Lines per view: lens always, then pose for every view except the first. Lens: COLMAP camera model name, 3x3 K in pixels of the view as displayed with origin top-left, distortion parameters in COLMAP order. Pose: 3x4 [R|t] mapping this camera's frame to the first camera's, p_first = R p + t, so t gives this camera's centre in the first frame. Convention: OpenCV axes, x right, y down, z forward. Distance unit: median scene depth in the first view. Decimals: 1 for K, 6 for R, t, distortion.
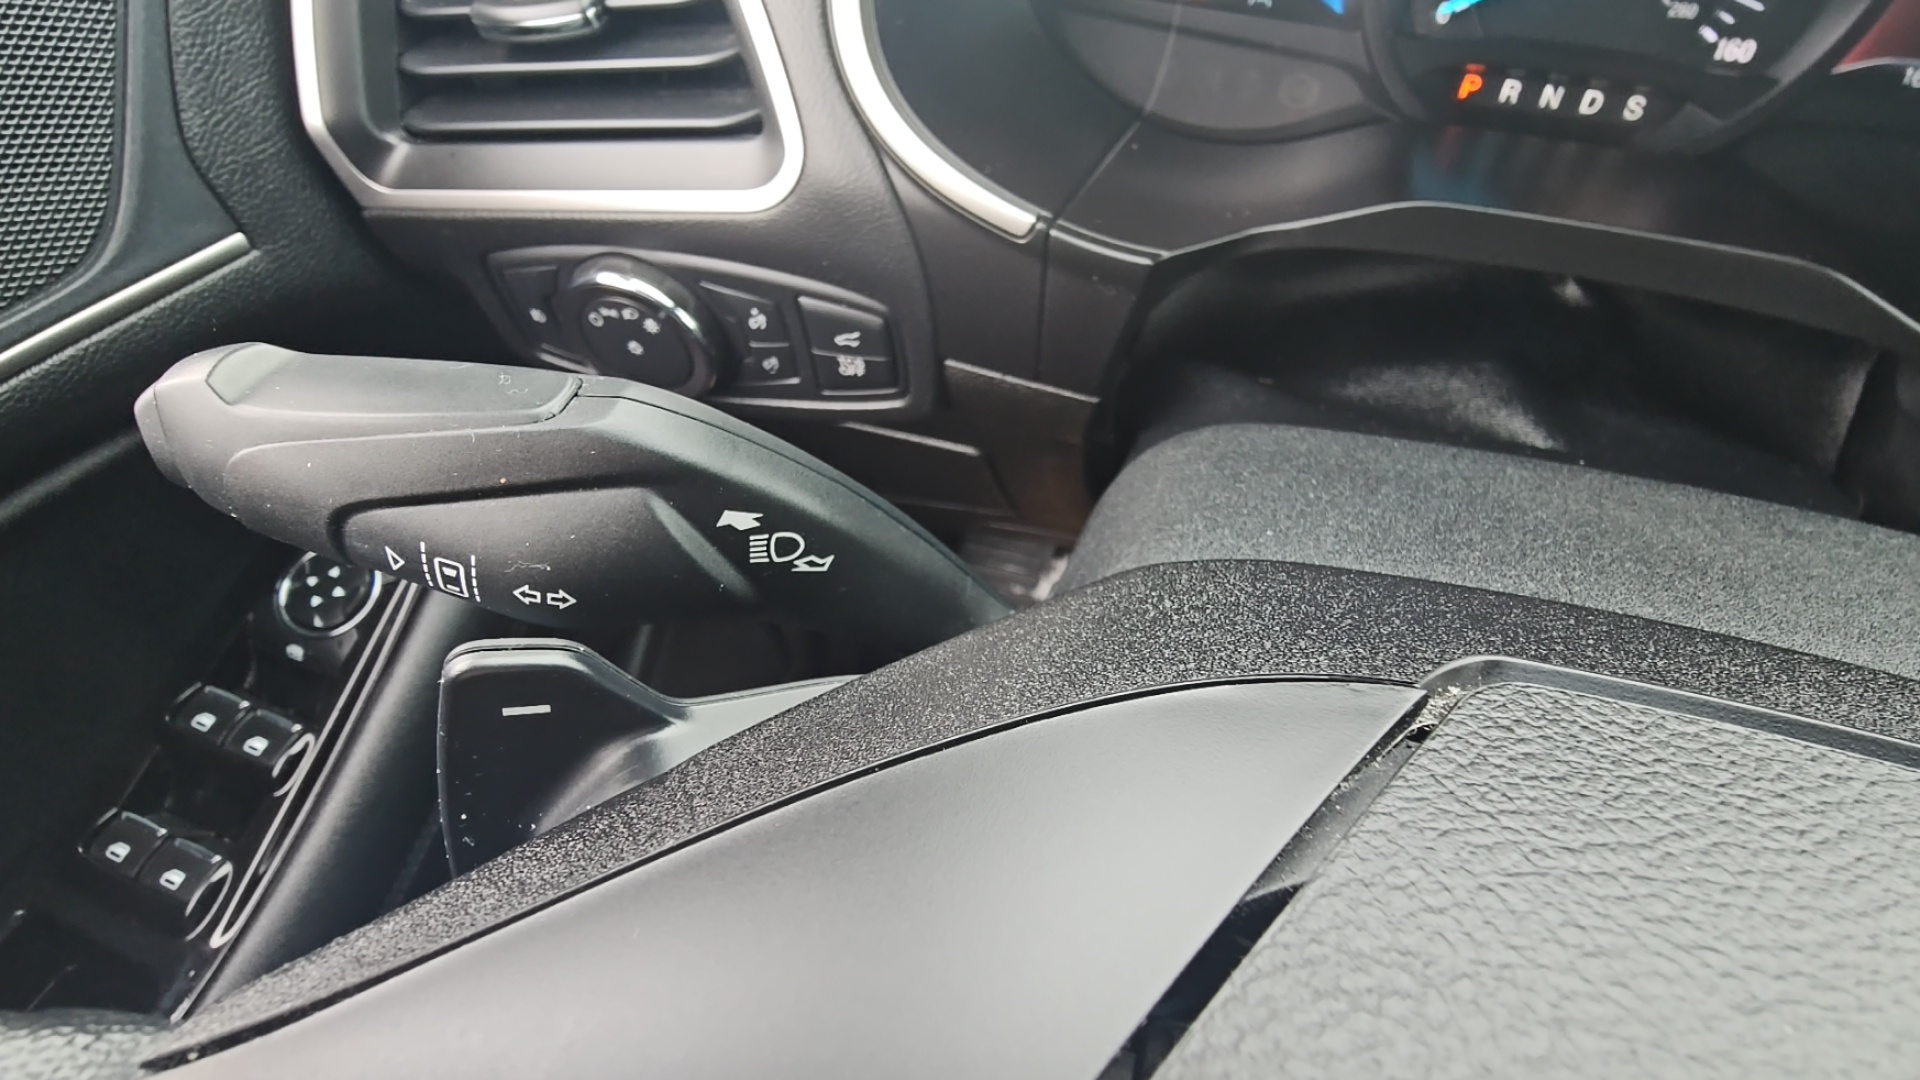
lens RADIAL K [[842.5, 0, 981.9], [0, 842.5, 543.8], [0, 0, 1]] dist [0.008780, -0.007112]
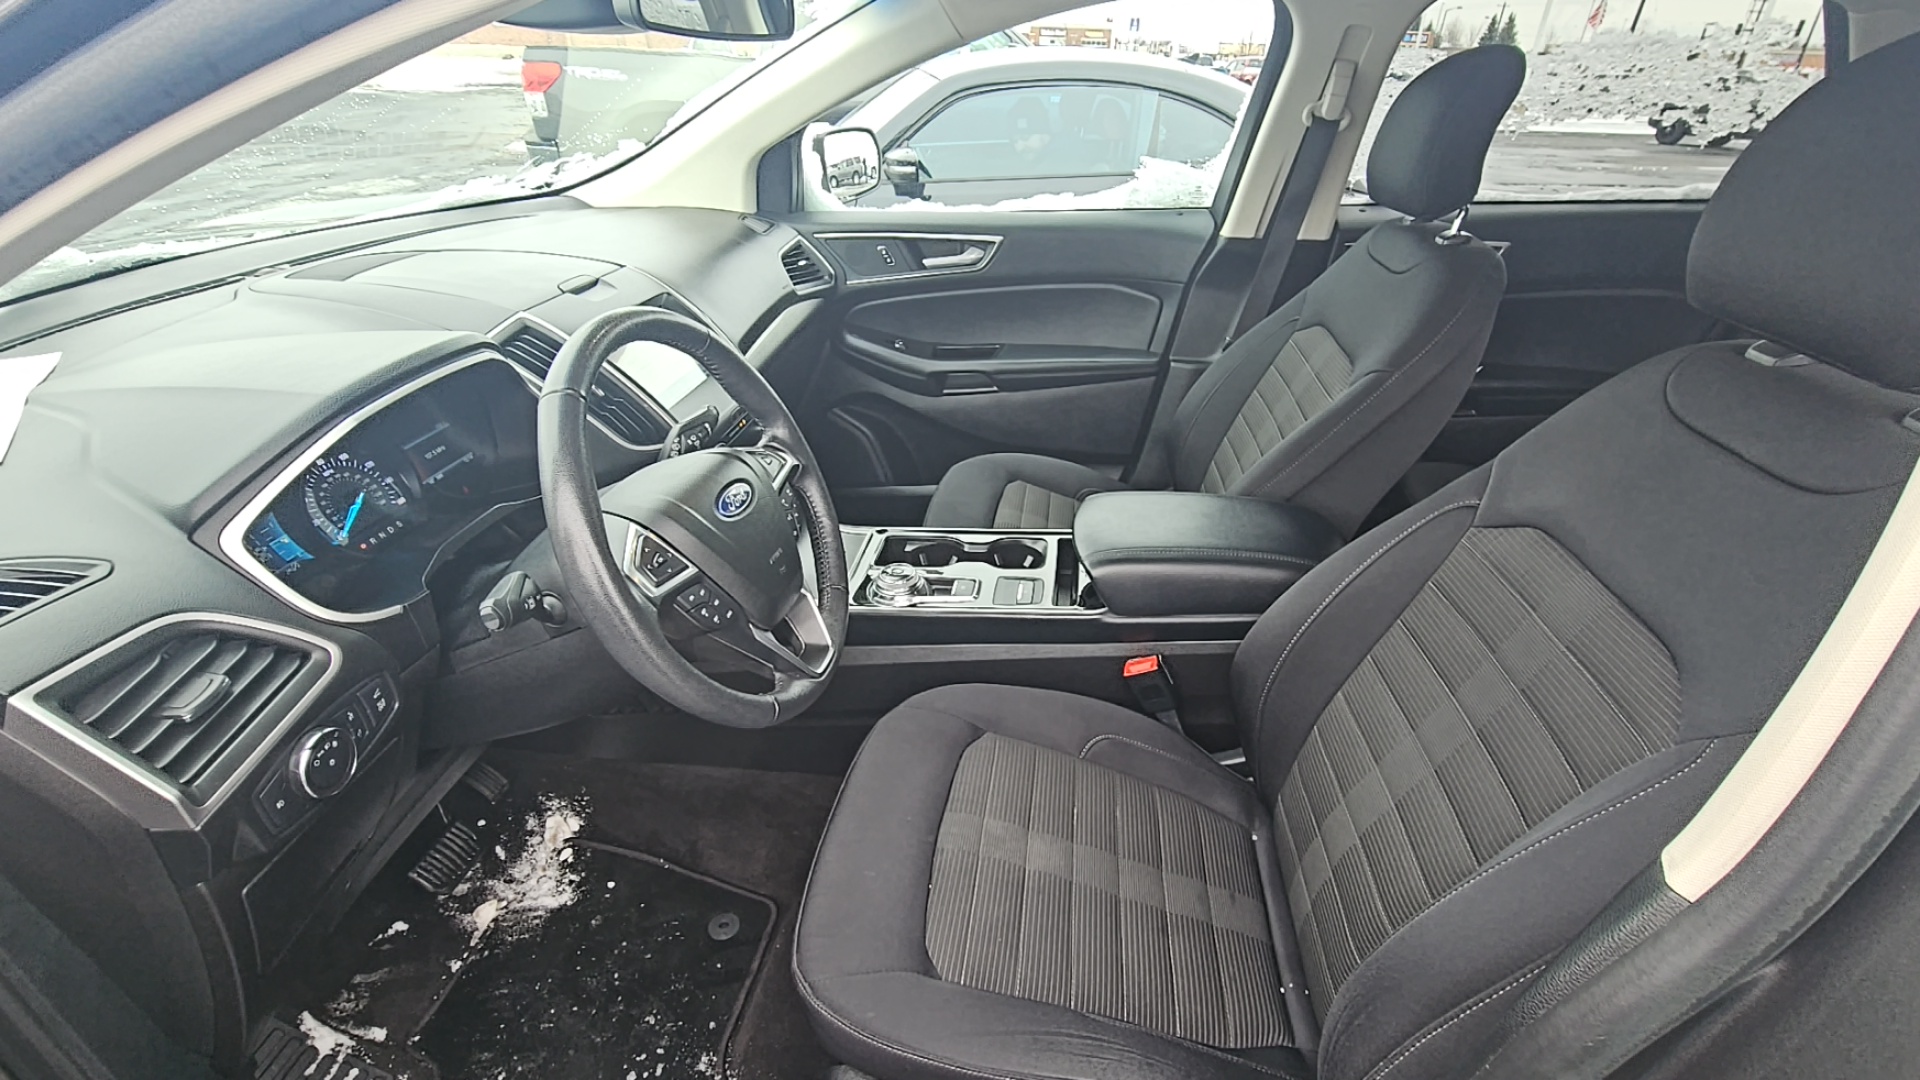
lens RADIAL K [[852.7, 0, 981.2], [0, 852.7, 542.0], [0, 0, 1]] dist [0.002856, -0.000648]
pose [[-0.182170, -0.468714, 0.864362, -2.976016], [0.803959, 0.435104, 0.405382, -0.008758], [-0.566095, 0.768760, 0.297564, -1.428750]]
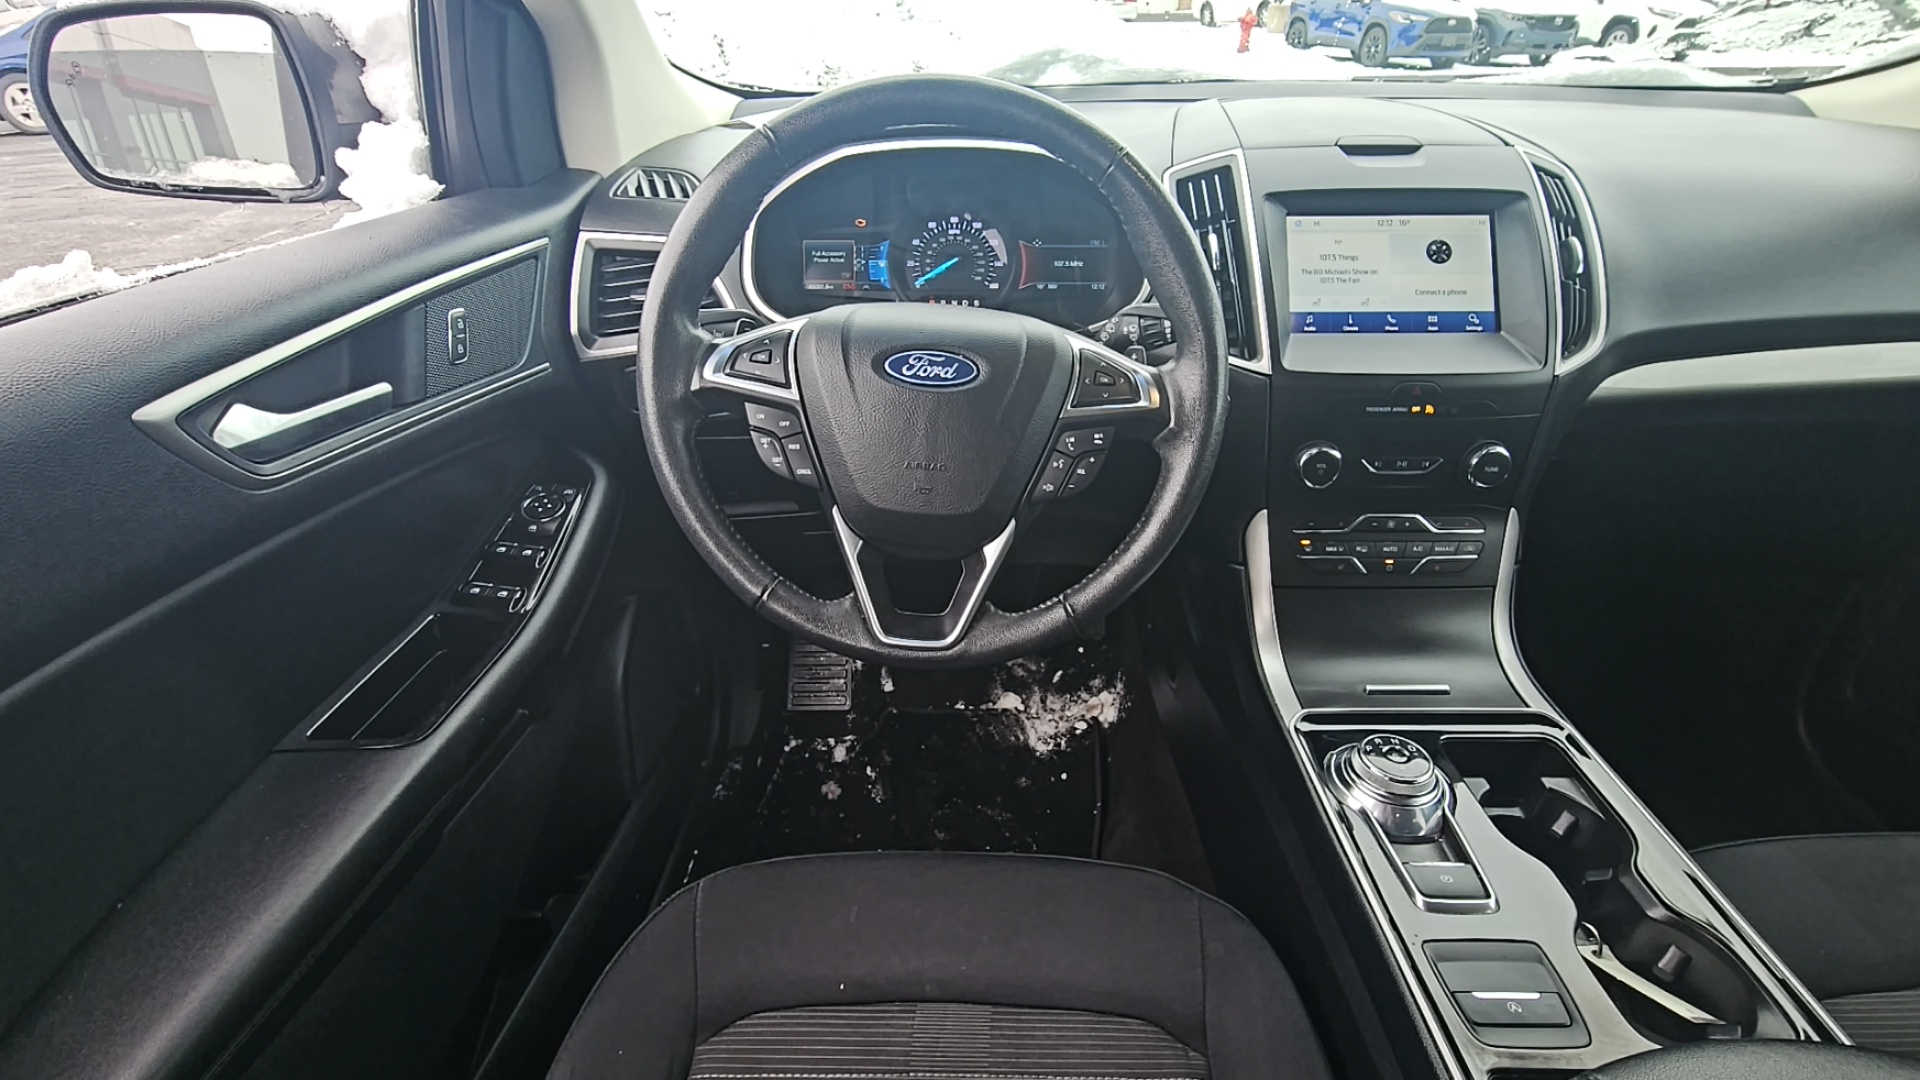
lens RADIAL K [[845.1, 0, 985.6], [0, 845.1, 543.0], [0, 0, 1]] dist [0.003241, -0.000390]
pose [[0.957571, -0.137343, 0.253366, -0.236714], [0.227953, 0.898863, -0.374277, 1.936886], [-0.176337, 0.416152, 0.892033, -1.954786]]
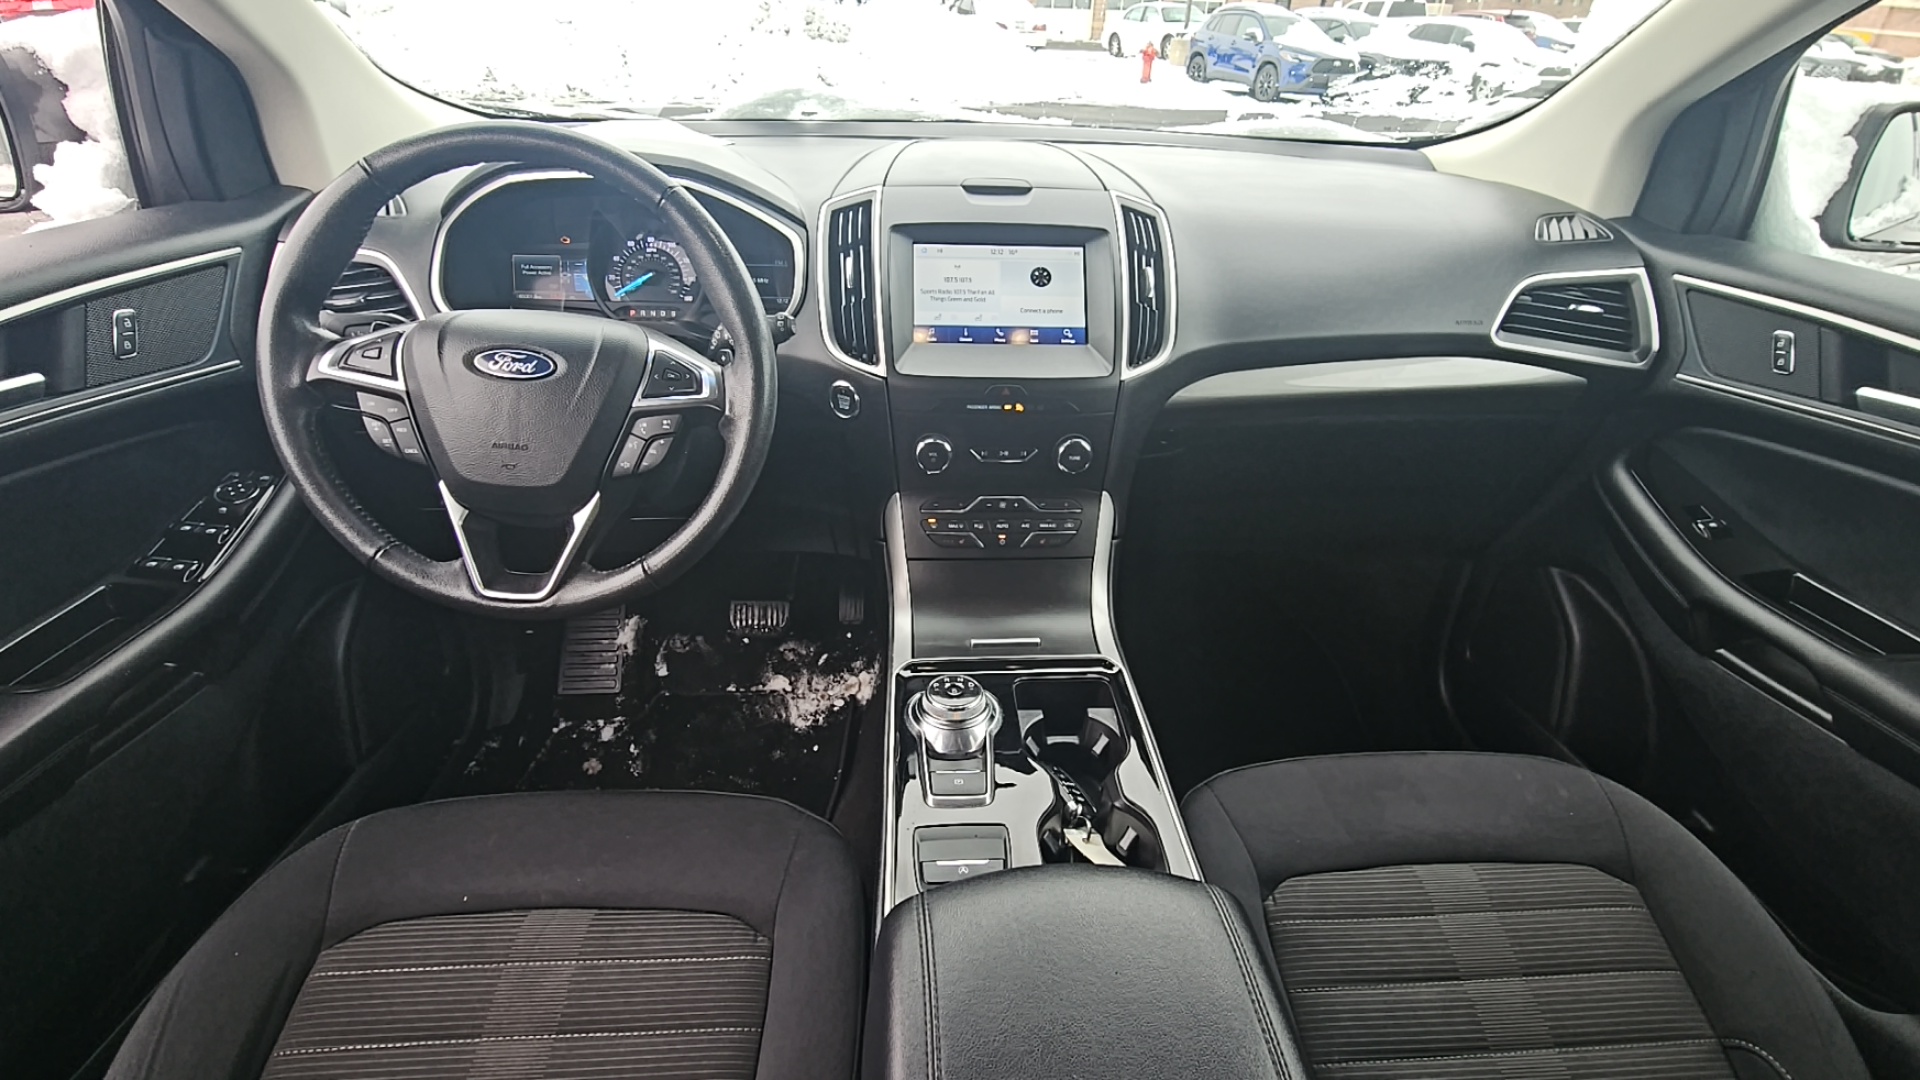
lens RADIAL K [[842.5, 0, 981.9], [0, 842.5, 543.8], [0, 0, 1]] dist [0.008780, -0.007112]
pose [[0.932642, -0.138345, 0.333226, 0.760619], [0.264178, 0.890877, -0.369525, 2.600751], [-0.245741, 0.432665, 0.867417, -2.627816]]
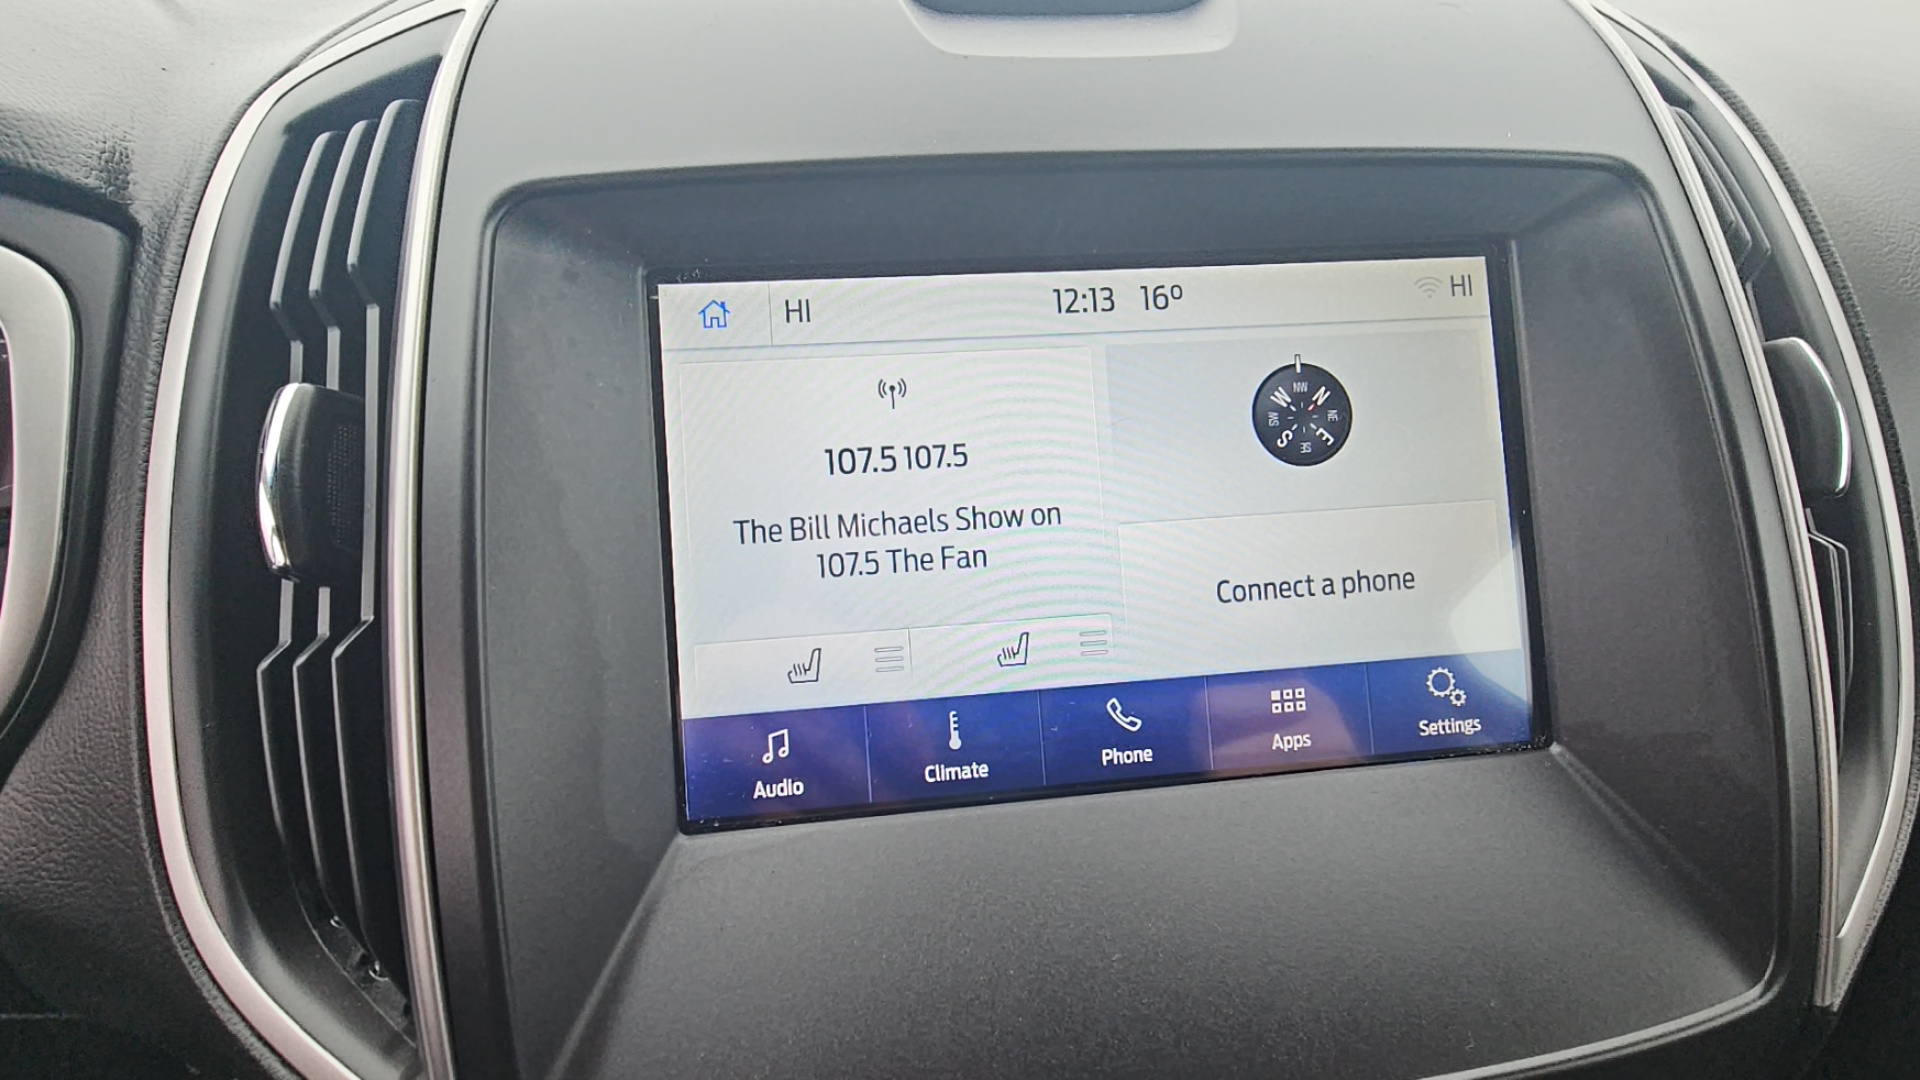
lens RADIAL K [[852.7, 0, 981.2], [0, 852.7, 542.0], [0, 0, 1]] dist [0.002856, -0.000648]
pose [[0.911093, -0.219815, 0.348699, 1.964154], [0.325614, 0.902520, -0.281838, 0.242866], [-0.252756, 0.370322, 0.893855, -0.322452]]
